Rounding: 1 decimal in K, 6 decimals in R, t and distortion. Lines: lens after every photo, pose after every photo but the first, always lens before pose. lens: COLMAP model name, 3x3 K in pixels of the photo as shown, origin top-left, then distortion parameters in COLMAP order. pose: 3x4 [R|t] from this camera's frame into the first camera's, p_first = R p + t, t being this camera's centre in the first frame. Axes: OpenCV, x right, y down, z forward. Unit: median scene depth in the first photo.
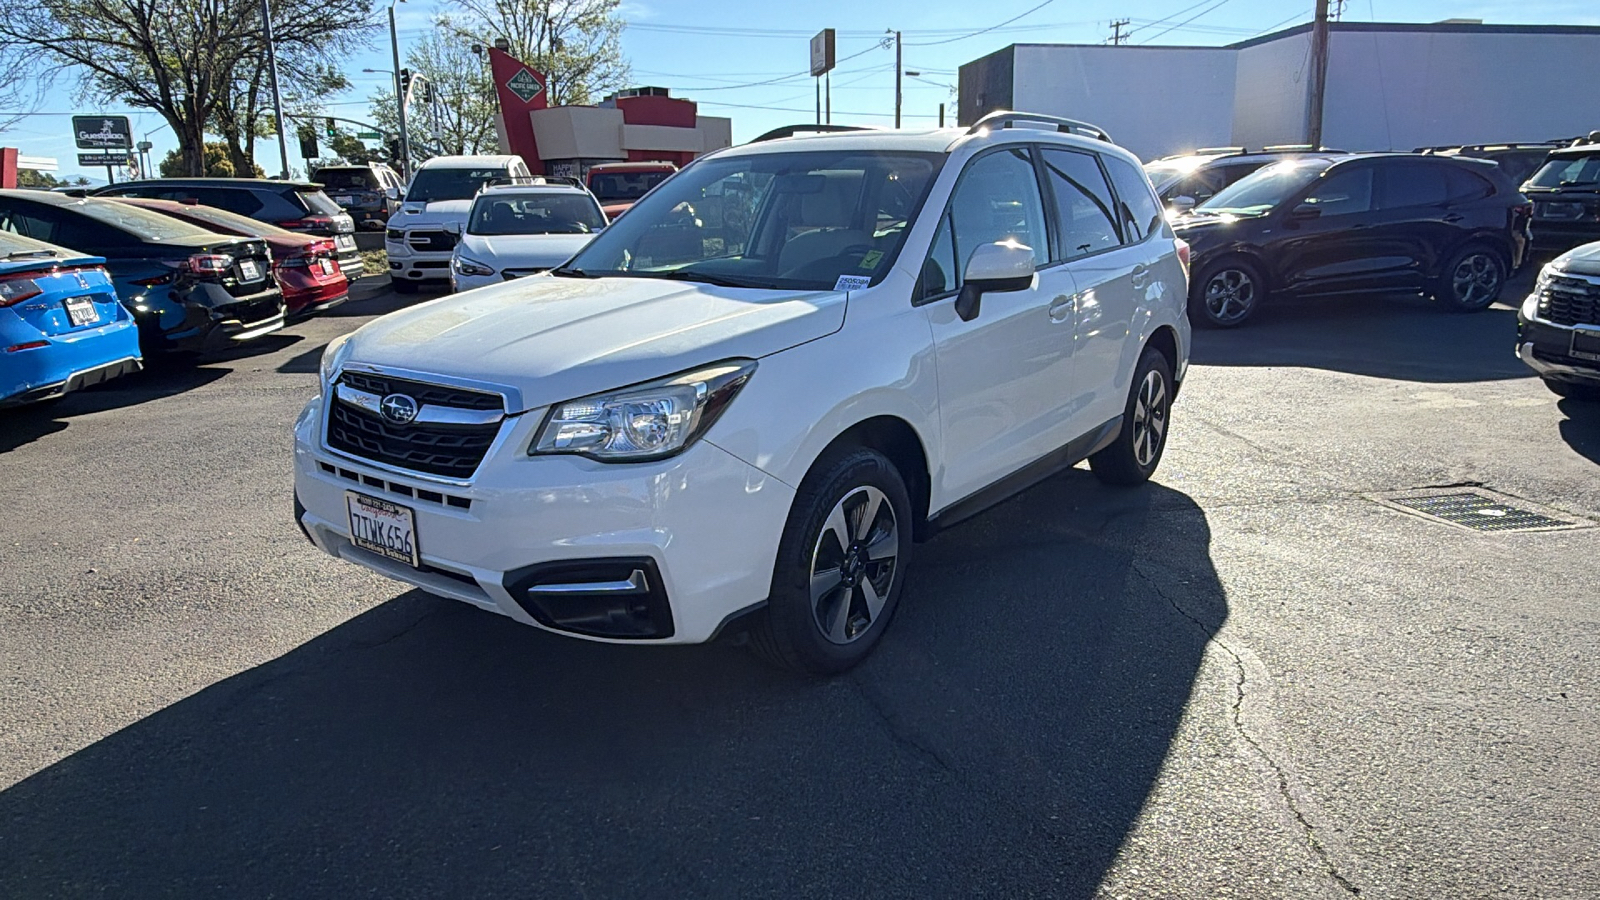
lens RADIAL K [[1042.1, 0, 804.8], [0, 1042.1, 453.8], [0, 0, 1]] dist [-0.006047, 0.003721]
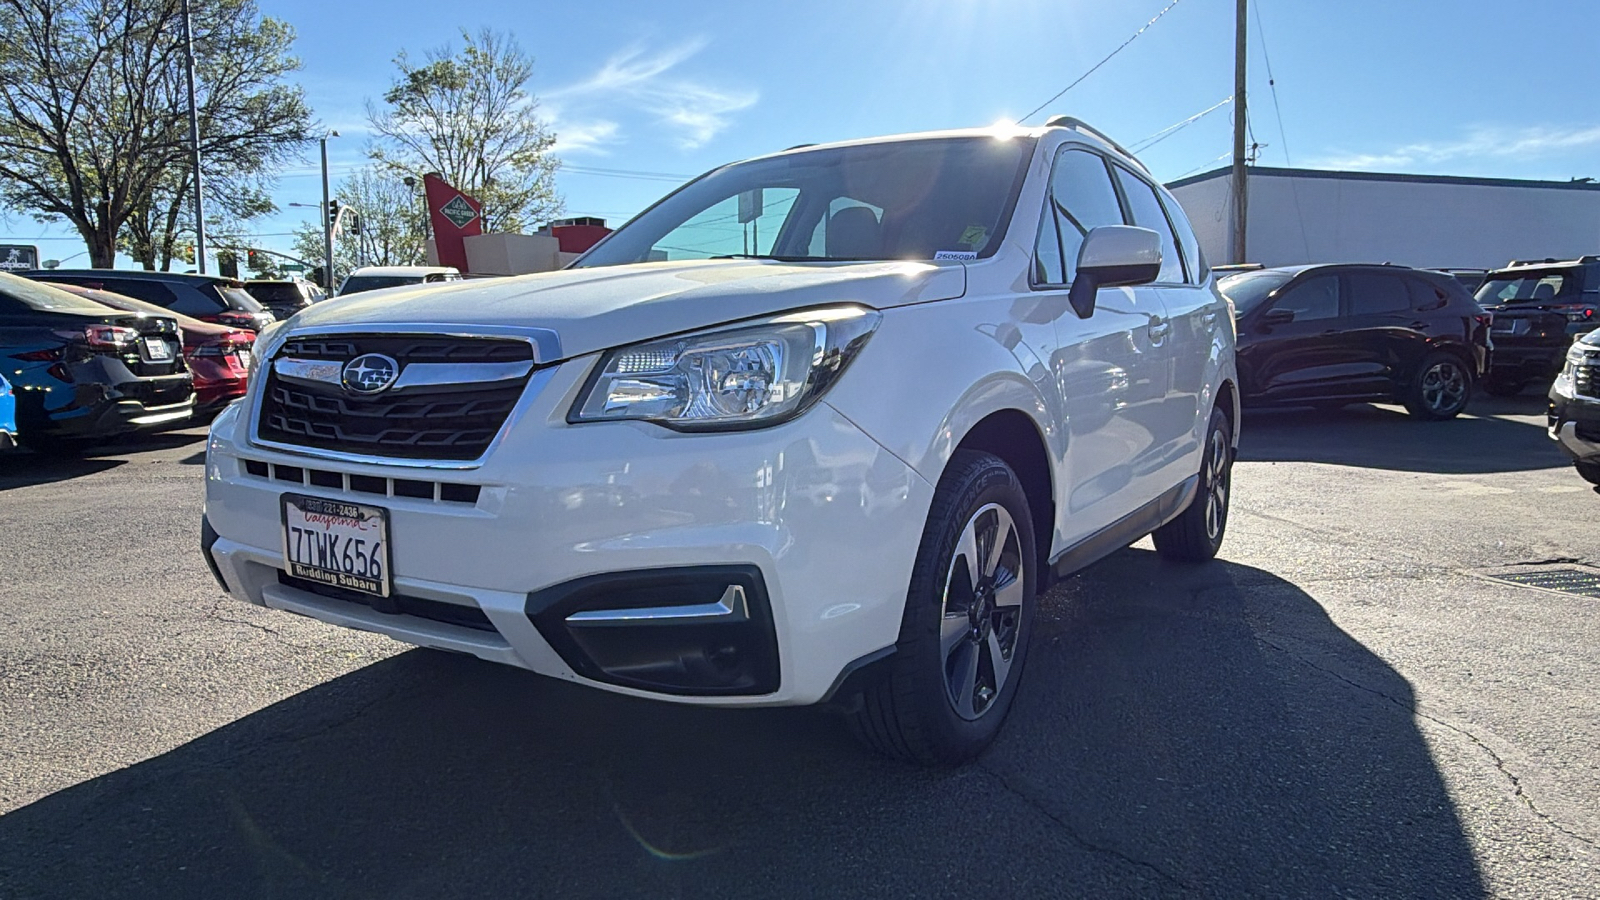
lens RADIAL K [[1042.1, 0, 805.7], [0, 1042.1, 453.2], [0, 0, 1]] dist [-0.006047, 0.003721]
pose [[0.997133, 0.006386, 0.075398, -0.079679], [0.003841, 0.990876, -0.134724, 0.056334], [-0.075571, 0.134627, 0.988010, 0.155331]]
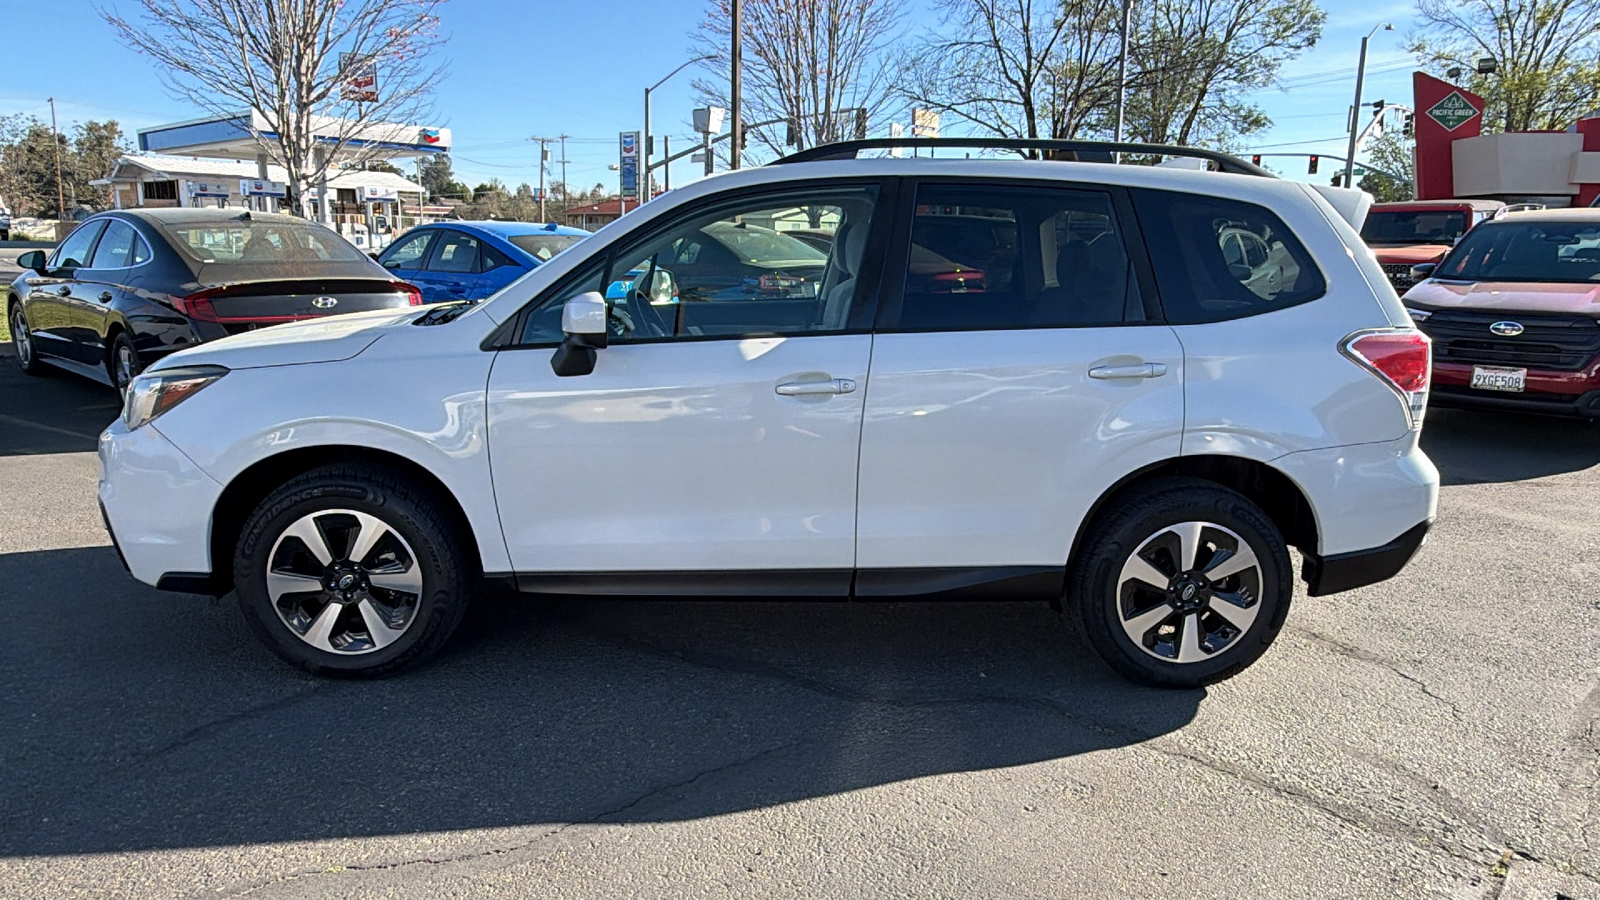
lens RADIAL K [[1042.1, 0, 788.0], [0, 1042.1, 450.6], [0, 0, 1]] dist [-0.006047, 0.003721]
pose [[0.614225, 0.180986, -0.768096, 0.664118], [-0.208800, 0.975928, 0.062986, -0.110393], [0.761006, 0.121691, 0.637229, 0.386464]]
